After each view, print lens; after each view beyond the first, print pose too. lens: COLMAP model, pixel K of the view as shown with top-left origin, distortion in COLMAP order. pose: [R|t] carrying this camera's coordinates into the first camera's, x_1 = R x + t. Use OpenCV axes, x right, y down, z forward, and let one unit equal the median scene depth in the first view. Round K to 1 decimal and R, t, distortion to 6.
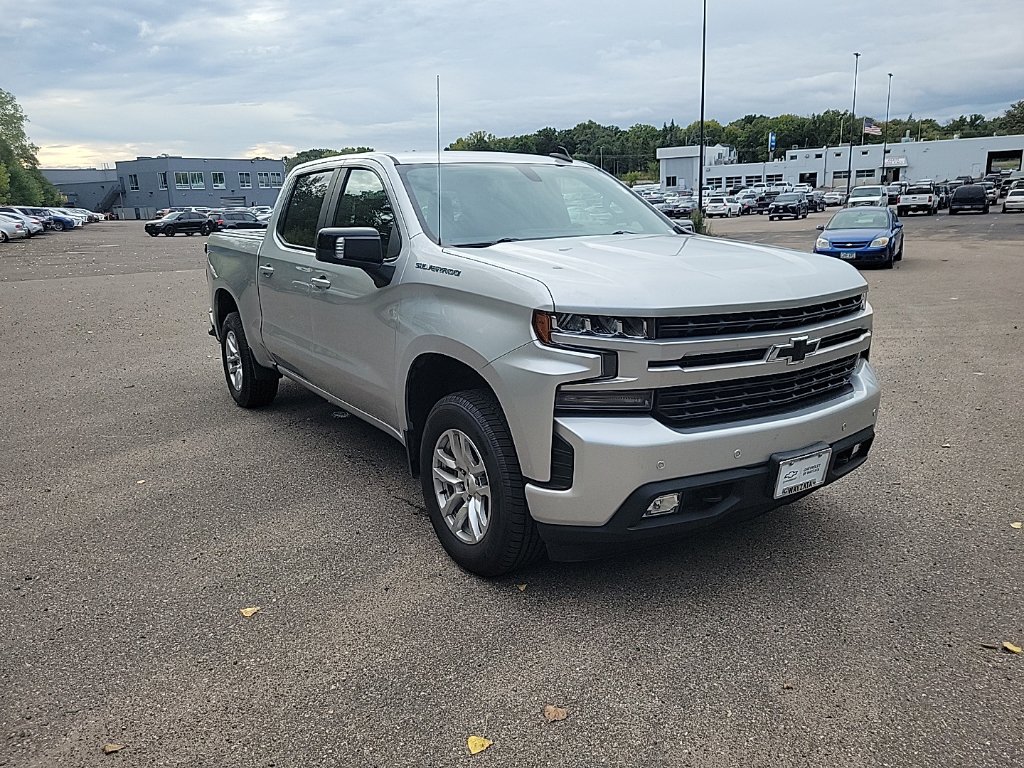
lens RADIAL K [[761.3, 0, 512.6], [0, 761.3, 376.8], [0, 0, 1]] dist [0.058493, -0.041510]
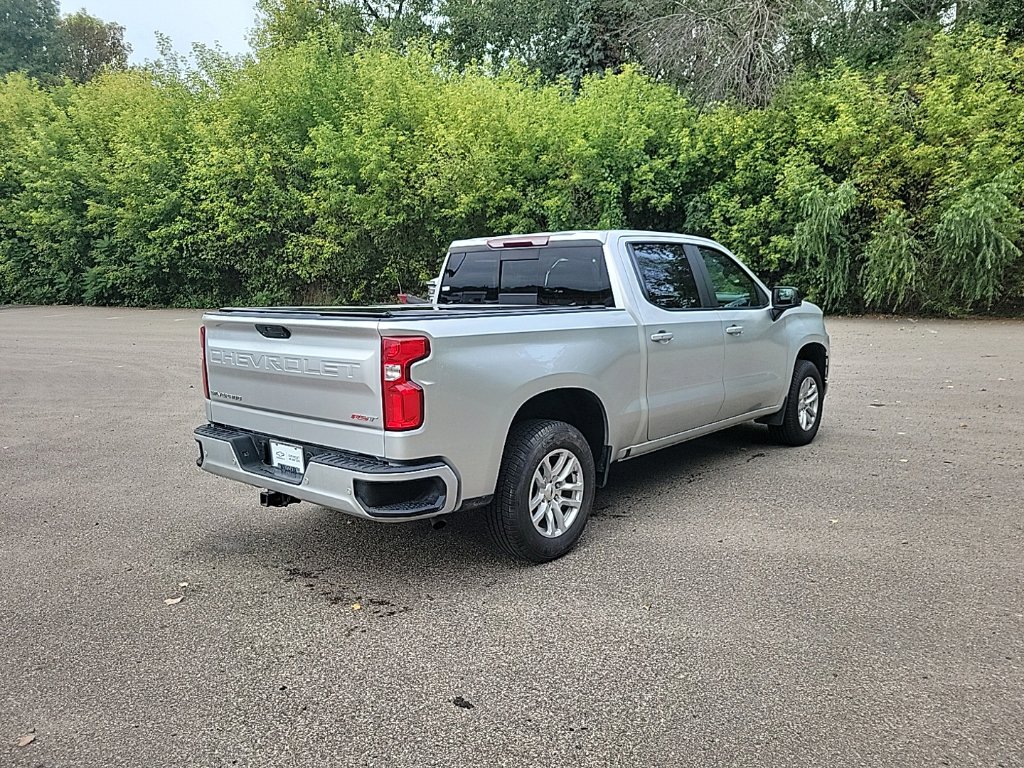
lens RADIAL K [[785.1, 0, 514.1], [0, 785.1, 367.3], [0, 0, 1]] dist [0.049120, -0.029809]
pose [[-0.270220, -0.084456, 0.959087, -0.895259], [0.221904, 0.963863, 0.147398, -0.211962], [-0.936877, 0.252656, -0.241714, 1.041394]]
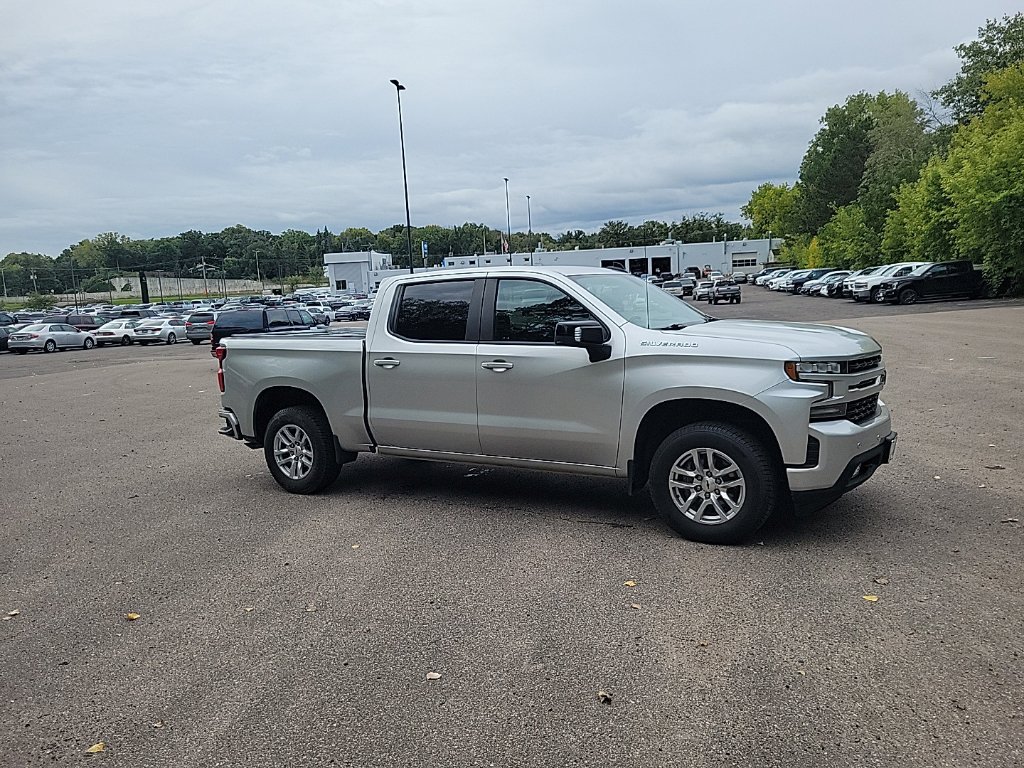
lens RADIAL K [[763.3, 0, 516.1], [0, 763.3, 383.6], [0, 0, 1]] dist [0.045584, -0.014225]
pose [[0.905356, -0.064919, 0.419662, -0.465489], [0.115305, 0.988699, -0.095808, 0.020848], [-0.408699, 0.135129, 0.902610, -0.103240]]
